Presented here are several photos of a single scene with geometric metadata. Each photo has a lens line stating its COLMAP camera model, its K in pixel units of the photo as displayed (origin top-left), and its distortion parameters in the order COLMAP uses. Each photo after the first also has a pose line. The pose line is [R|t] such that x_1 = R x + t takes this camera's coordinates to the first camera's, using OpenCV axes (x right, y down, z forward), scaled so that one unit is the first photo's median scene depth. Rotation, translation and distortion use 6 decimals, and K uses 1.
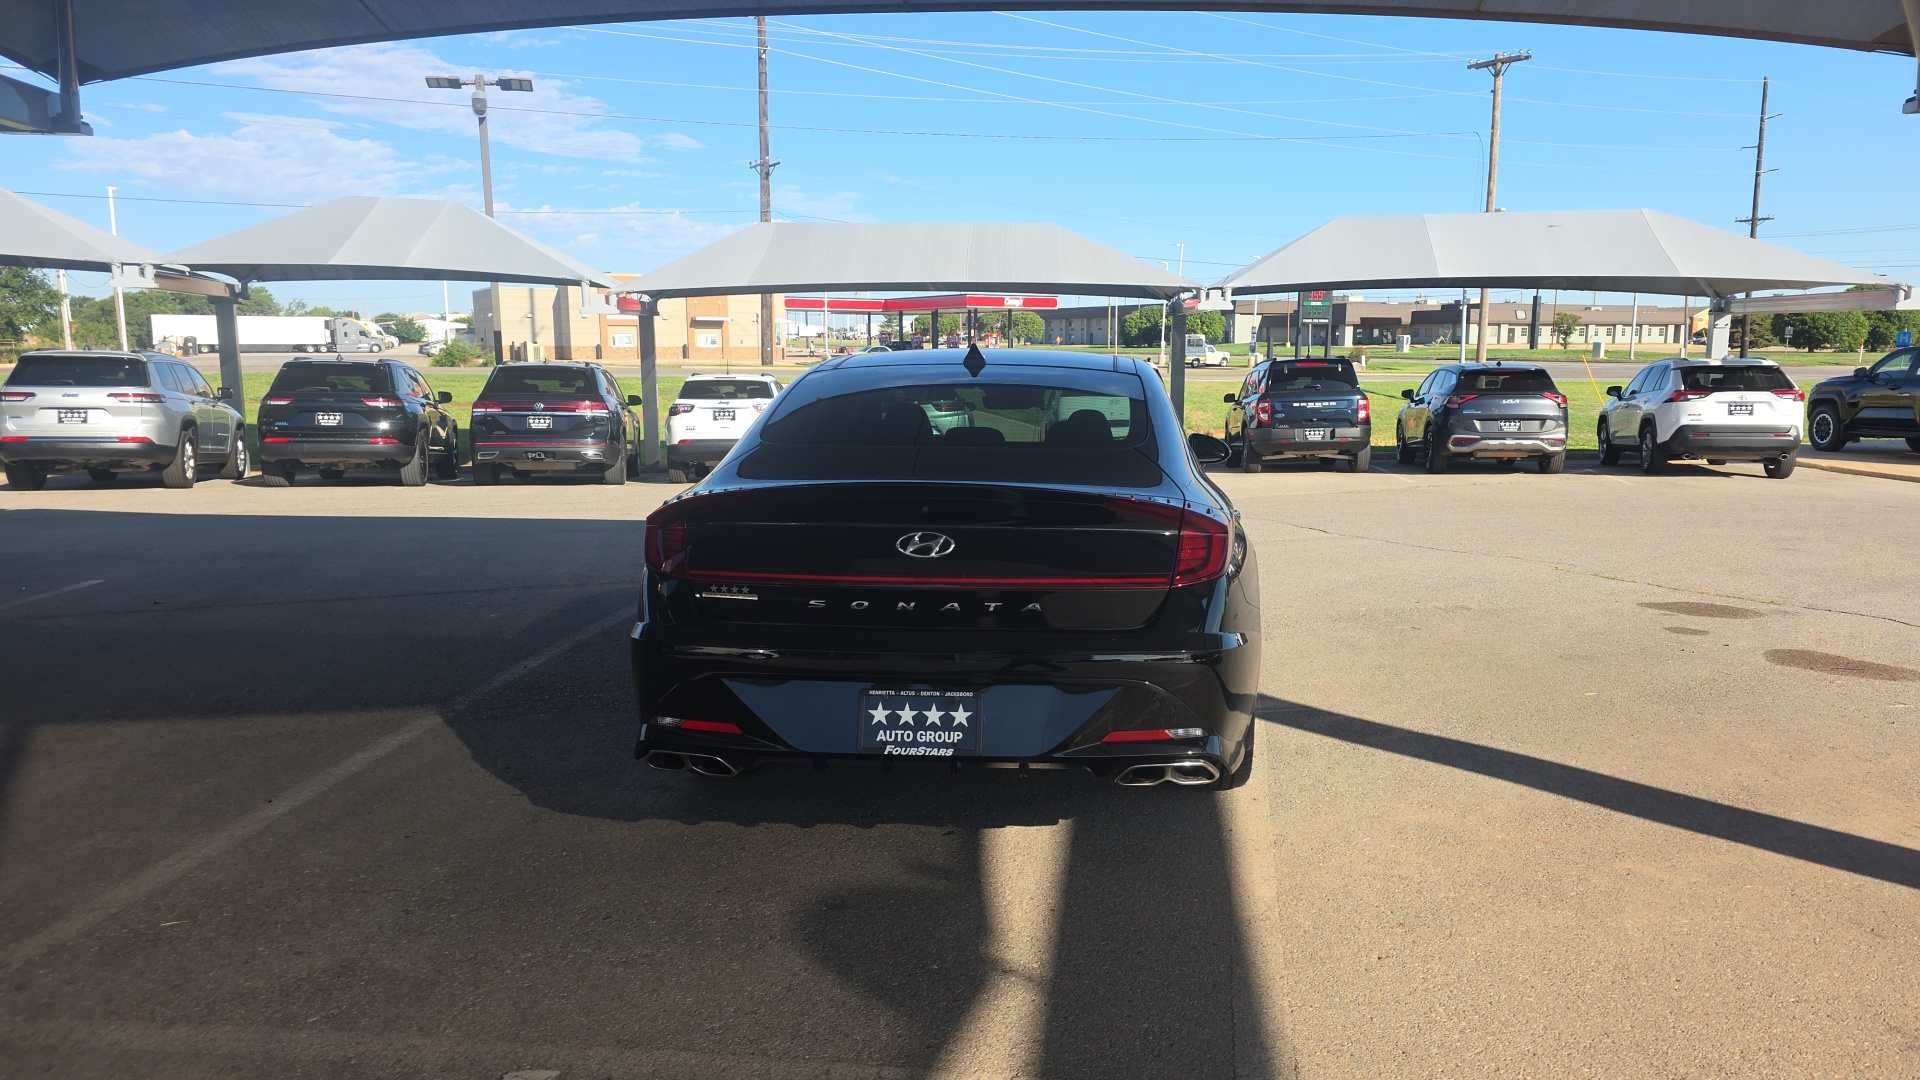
lens RADIAL K [[1327.4, 0, 1024.5], [0, 1327.4, 544.0], [0, 0, 1]] dist [0.068152, -0.079110]
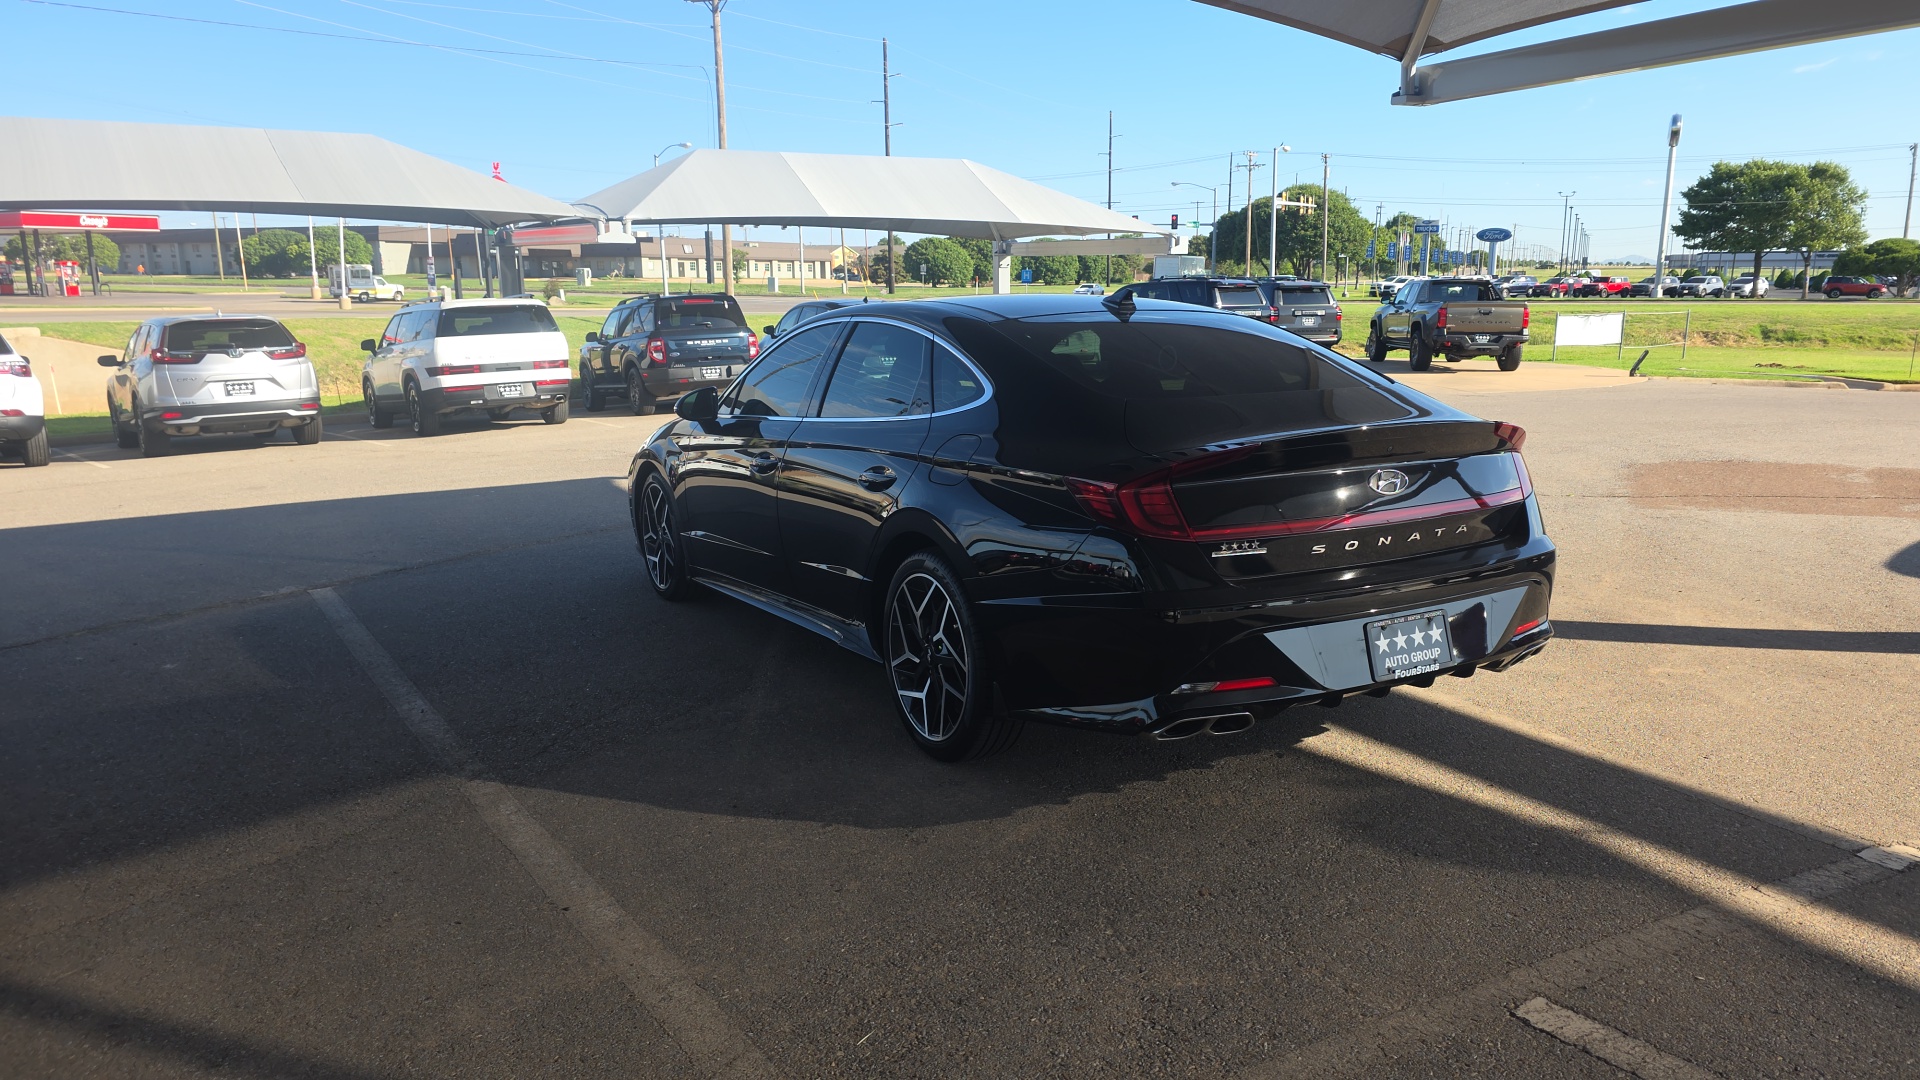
lens RADIAL K [[1308.4, 0, 1048.9], [0, 1308.4, 565.9], [0, 0, 1]] dist [0.075111, -0.069035]
pose [[0.806710, -0.128212, 0.576871, -0.161898], [0.089526, 0.991429, 0.095154, -0.010183], [-0.584126, -0.025117, 0.811274, 0.052099]]
